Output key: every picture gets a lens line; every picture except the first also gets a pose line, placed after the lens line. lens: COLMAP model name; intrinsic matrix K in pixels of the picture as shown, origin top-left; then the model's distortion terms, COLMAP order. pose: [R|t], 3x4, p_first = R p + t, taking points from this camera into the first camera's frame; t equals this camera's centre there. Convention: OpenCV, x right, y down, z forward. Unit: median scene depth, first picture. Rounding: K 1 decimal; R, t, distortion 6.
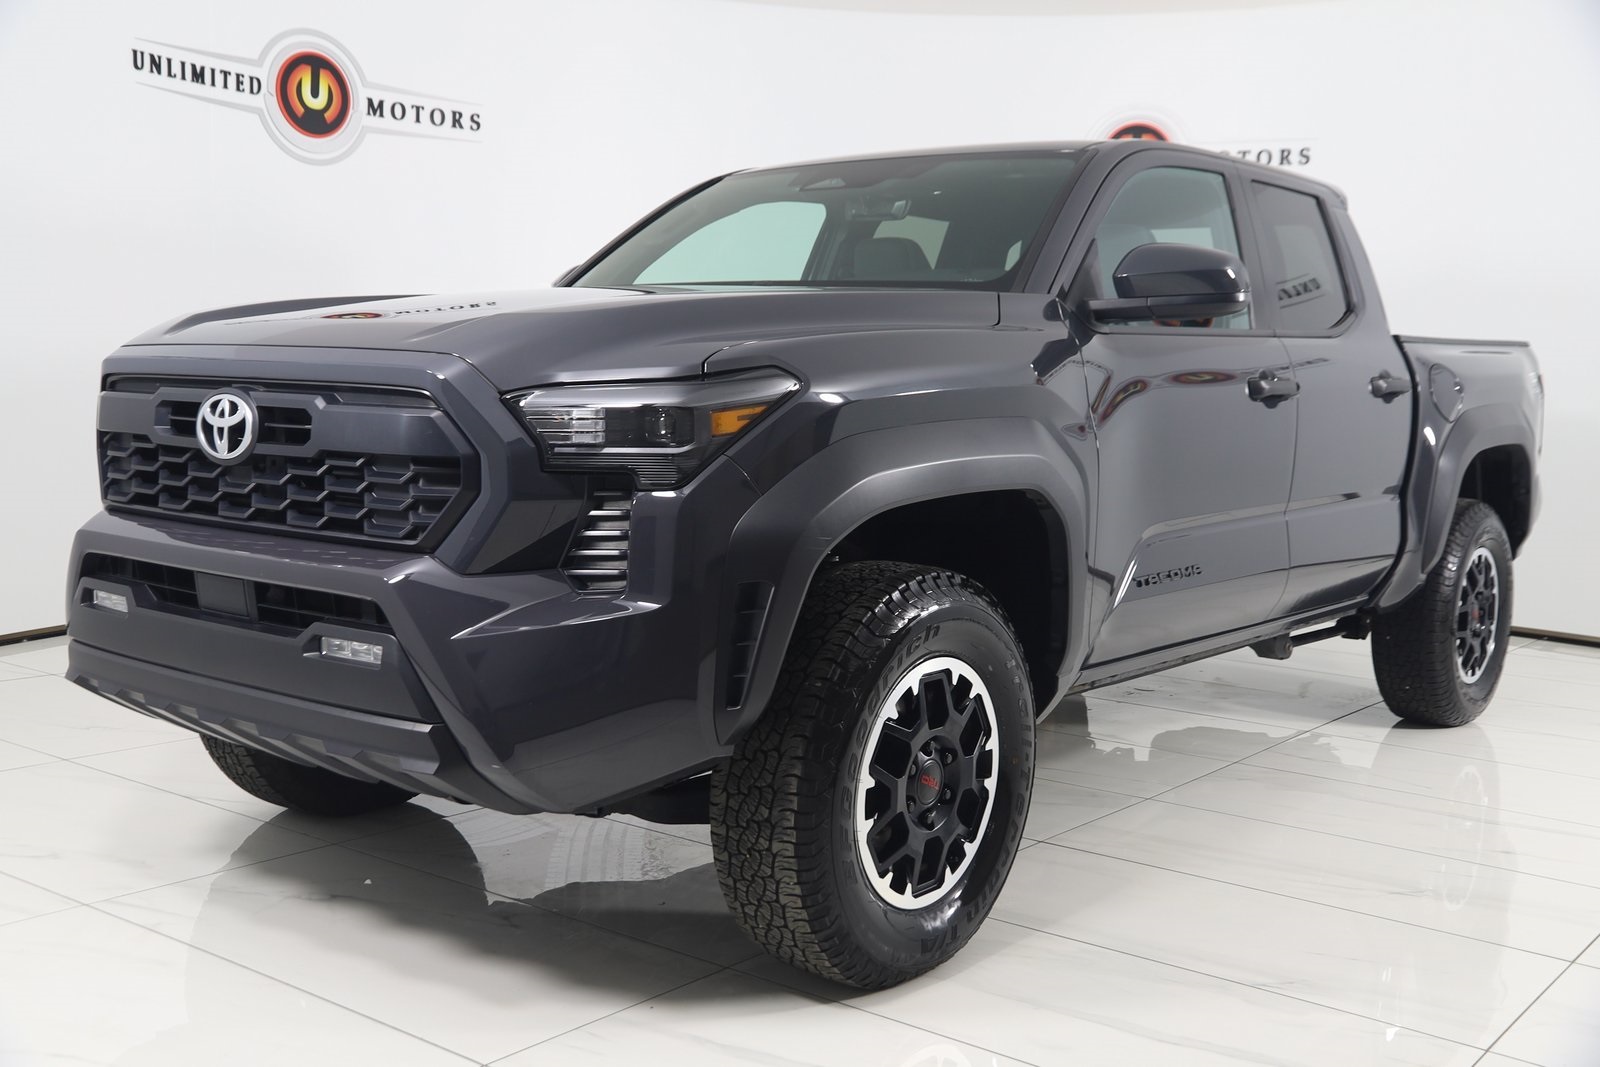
lens RADIAL K [[1010.4, 0, 796.7], [0, 1010.4, 538.2], [0, 0, 1]] dist [0.032038, 0.003603]
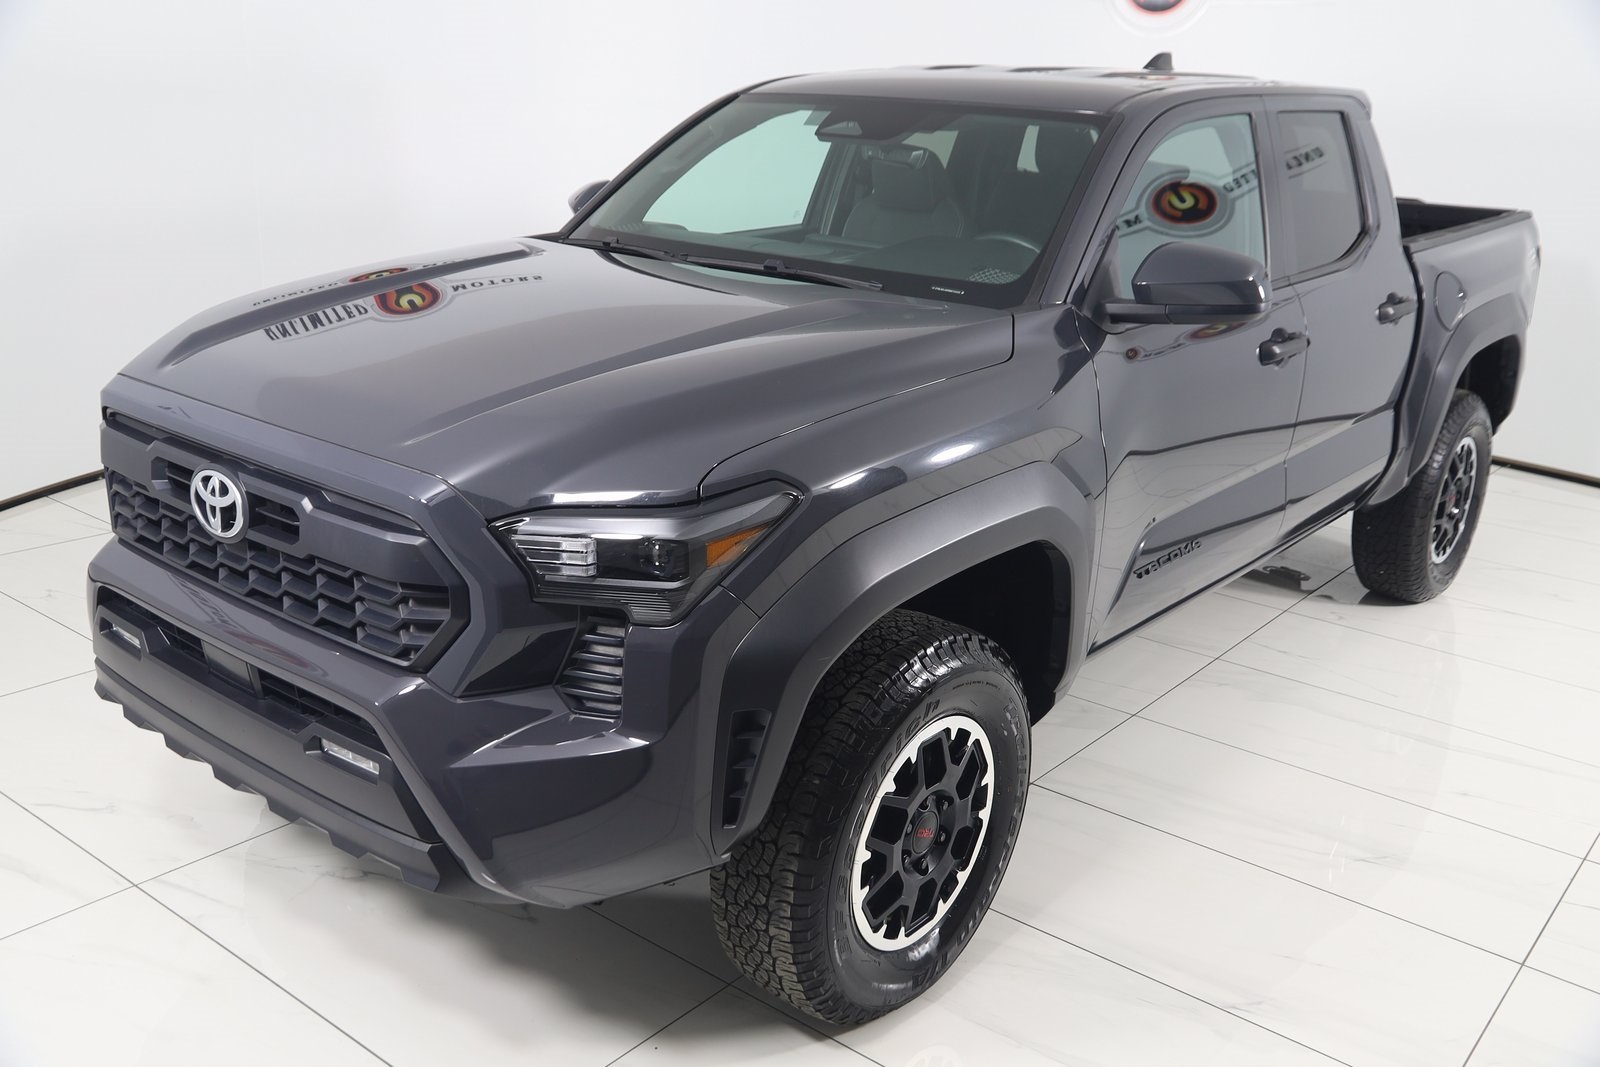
lens RADIAL K [[949.7, 0, 803.1], [0, 949.7, 527.9], [0, 0, 1]] dist [0.018793, 0.002452]
pose [[0.999859, 0.014447, -0.008604, 0.009814], [-0.013124, 0.990367, 0.137845, -0.180655], [0.010513, -0.137713, 0.990416, 0.074650]]
